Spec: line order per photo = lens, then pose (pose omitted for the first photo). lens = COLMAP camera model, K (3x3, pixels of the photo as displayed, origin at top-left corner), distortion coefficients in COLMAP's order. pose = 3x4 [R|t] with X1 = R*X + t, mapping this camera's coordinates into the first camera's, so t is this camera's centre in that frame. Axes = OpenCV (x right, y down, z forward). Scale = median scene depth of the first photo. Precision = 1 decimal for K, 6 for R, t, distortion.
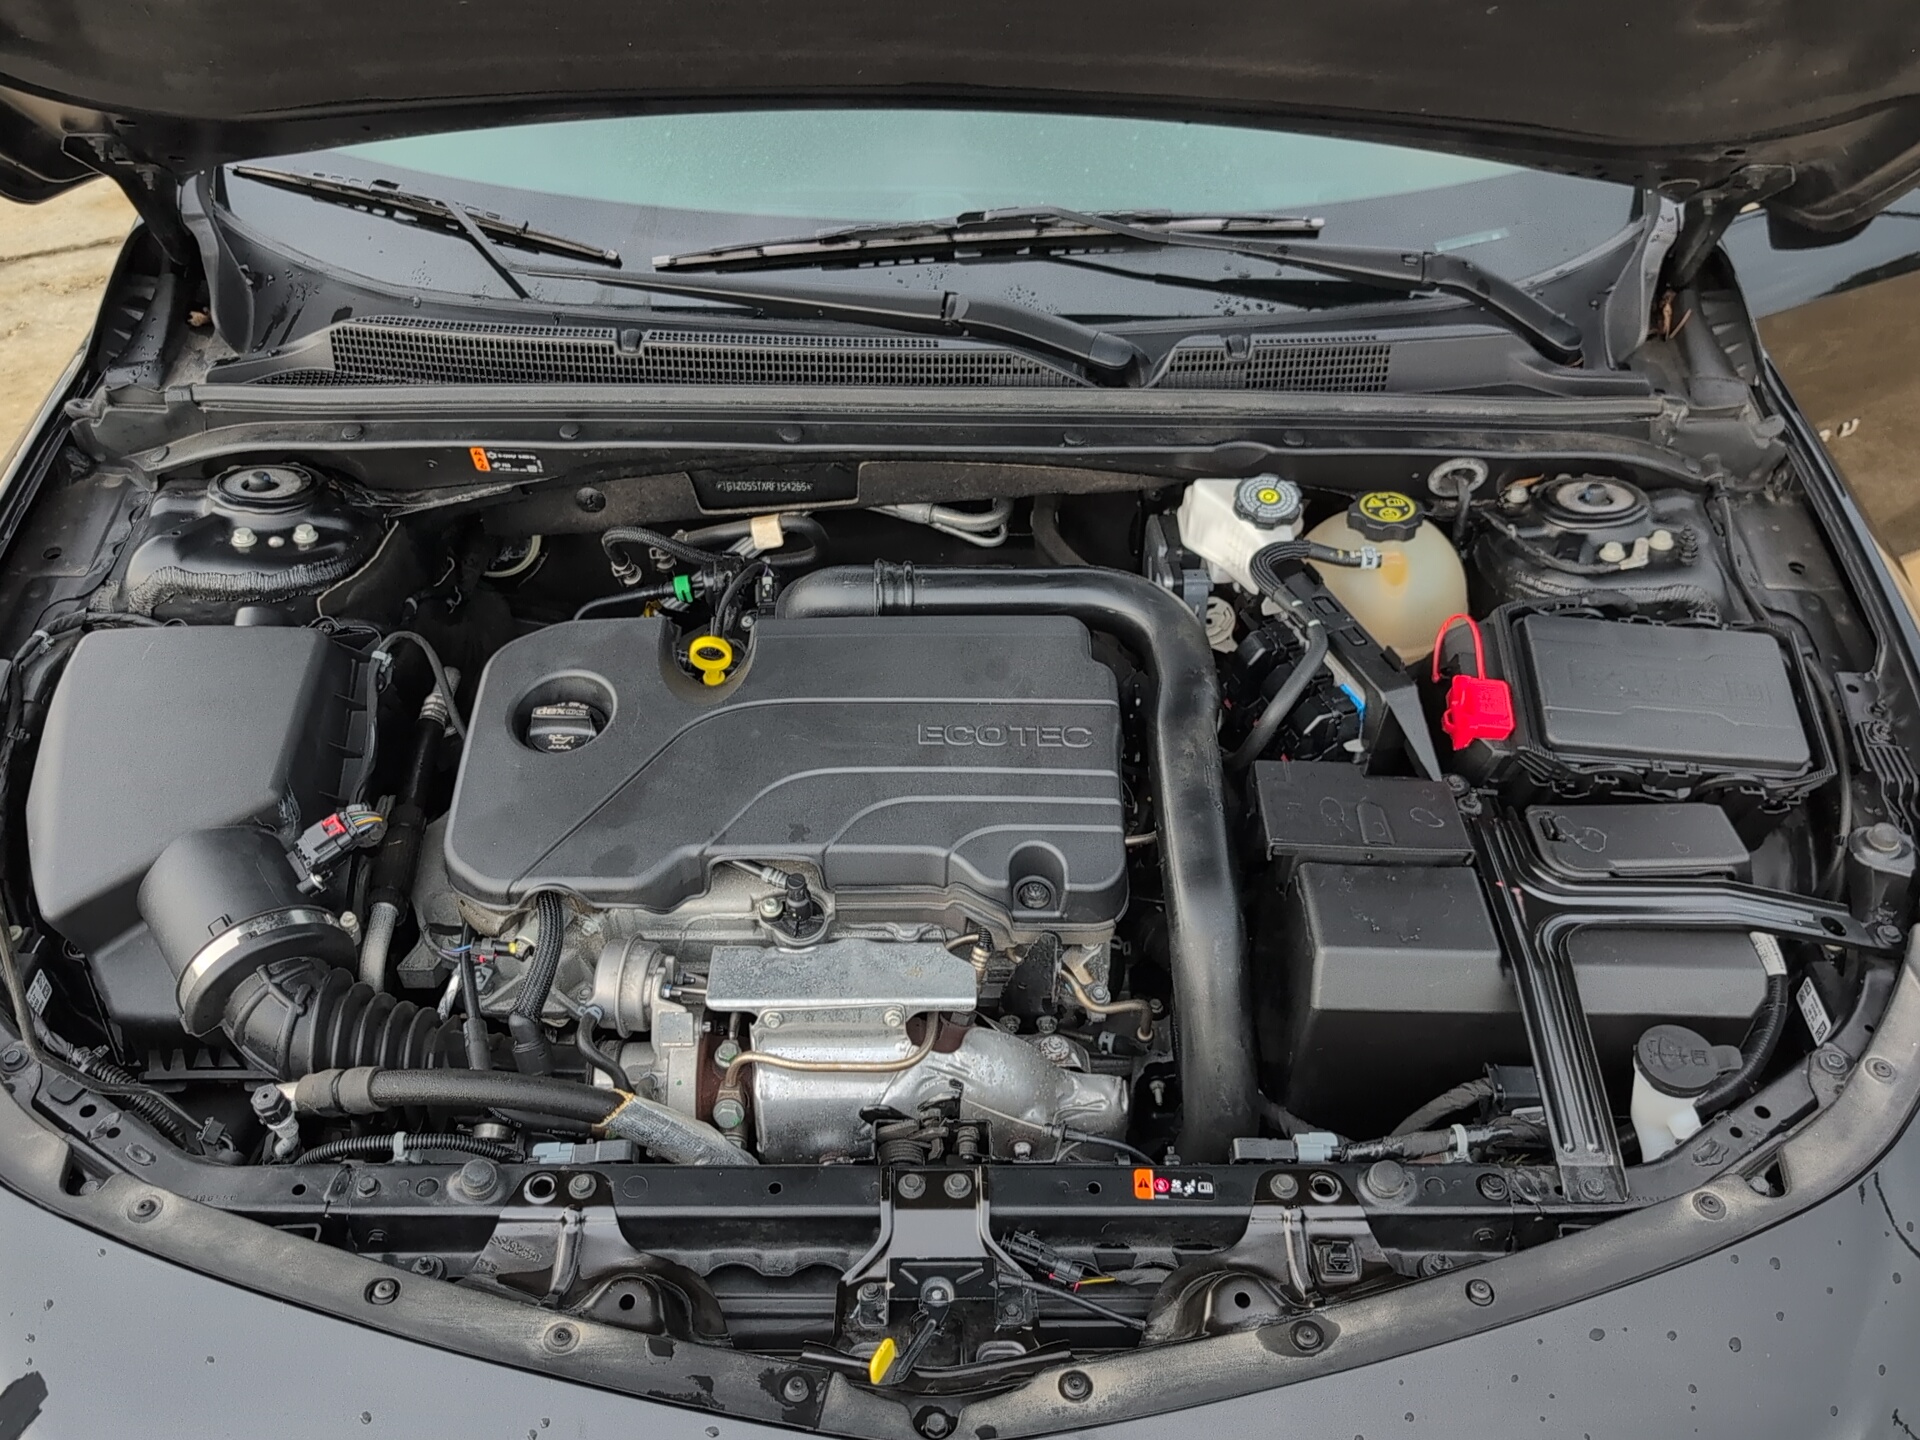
lens RADIAL K [[1501.2, 0, 970.1], [0, 1501.2, 726.4], [0, 0, 1]] dist [-0.001525, -0.096777]
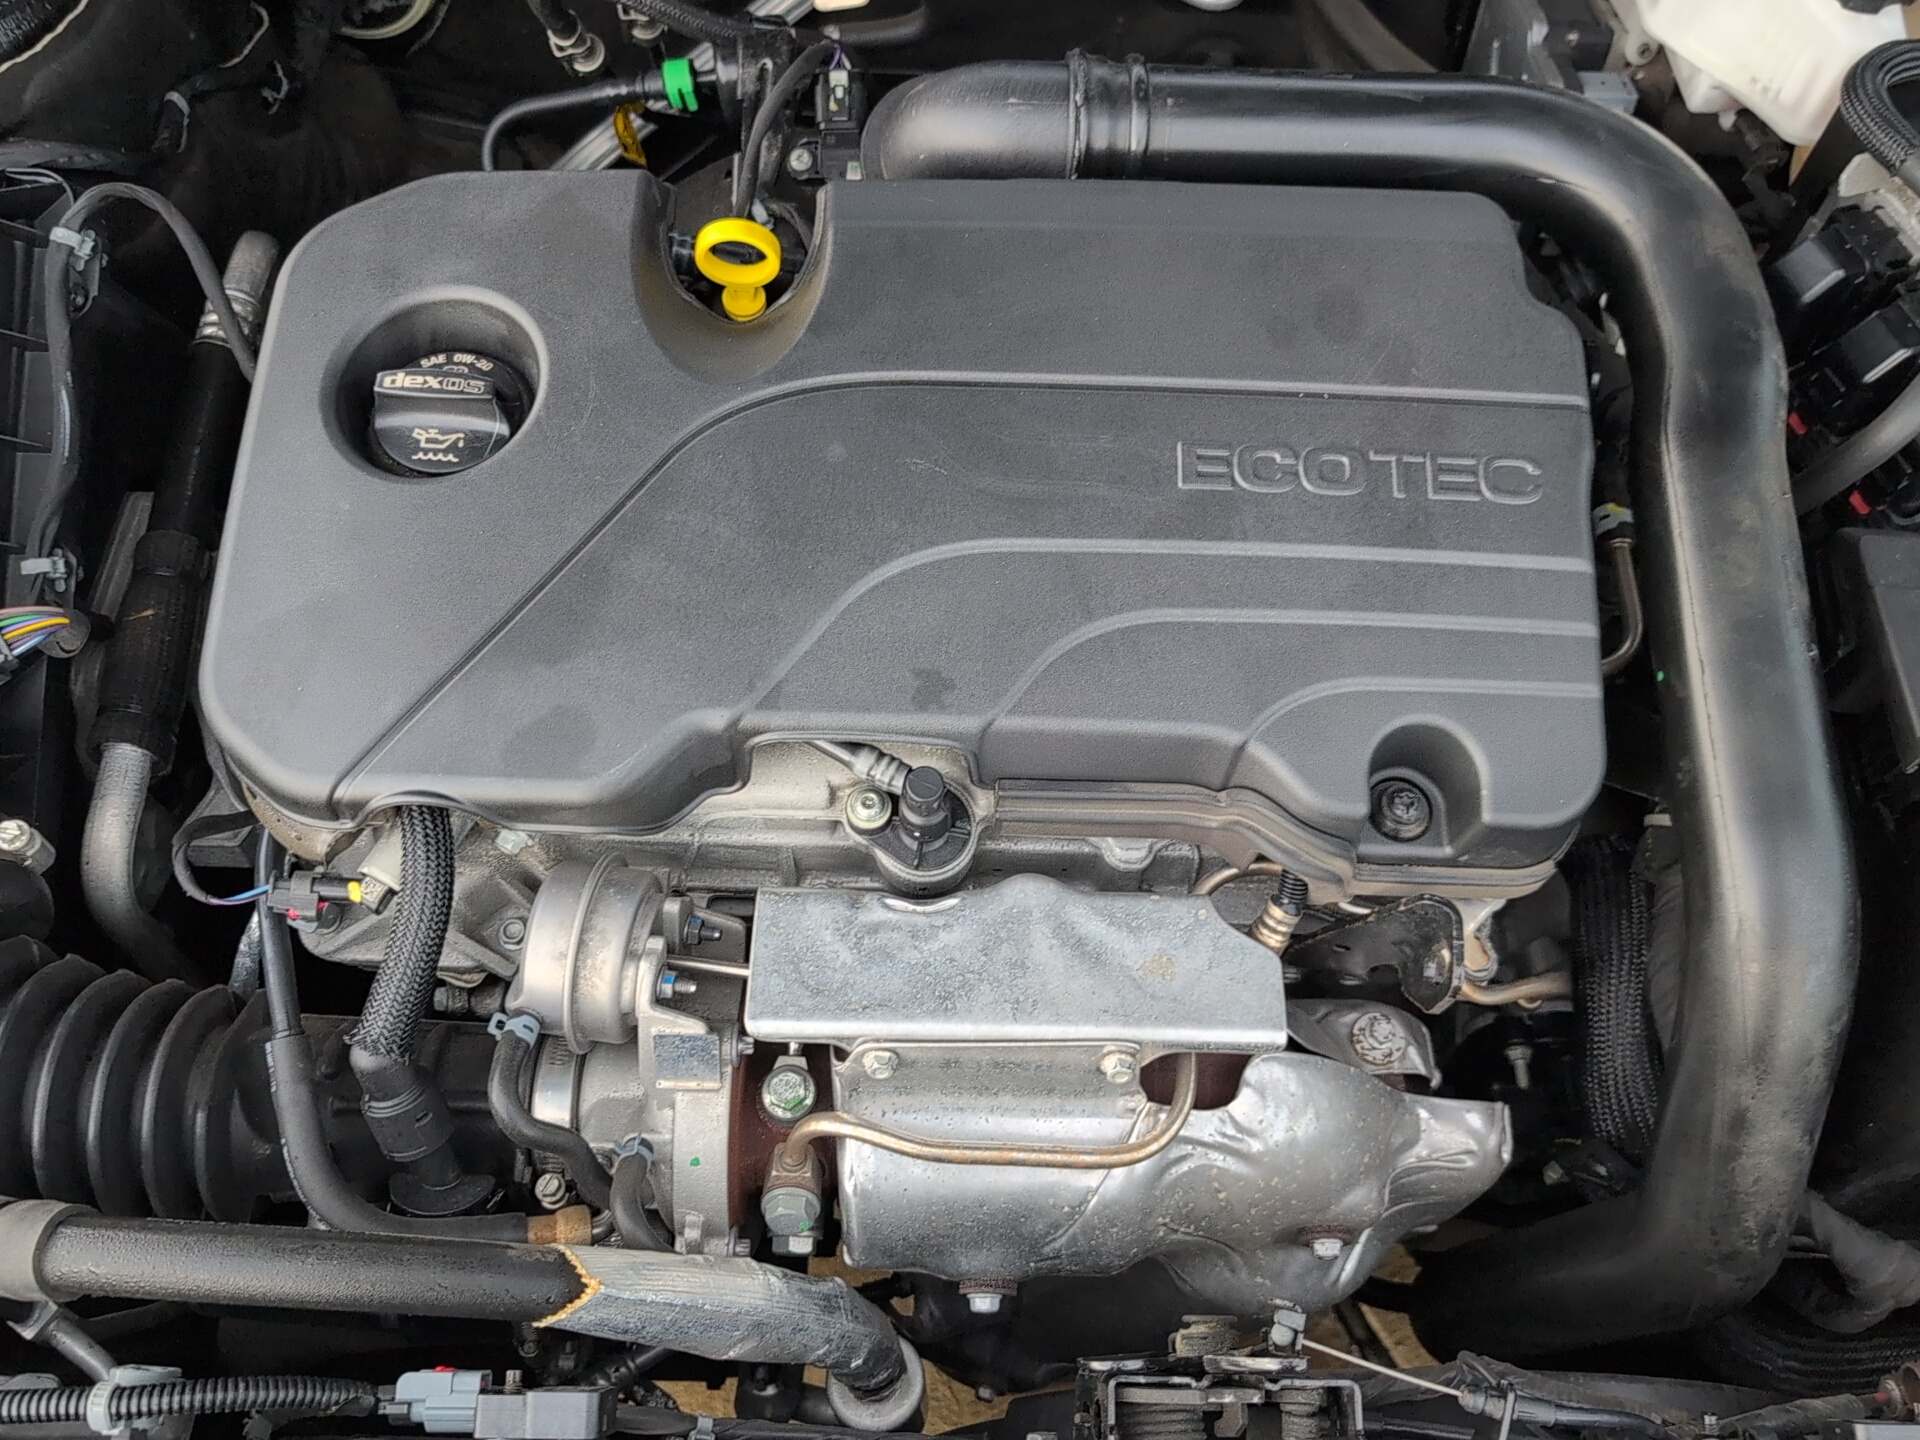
lens RADIAL K [[1562.9, 0, 960.0], [0, 1562.9, 720.0], [0, 0, 1]] dist [-0.004701, -0.005666]
pose [[0.999213, 0.036124, -0.016412, -0.093093], [-0.028895, 0.945966, 0.322977, -0.076580], [0.027192, -0.322249, 0.946264, 0.506966]]
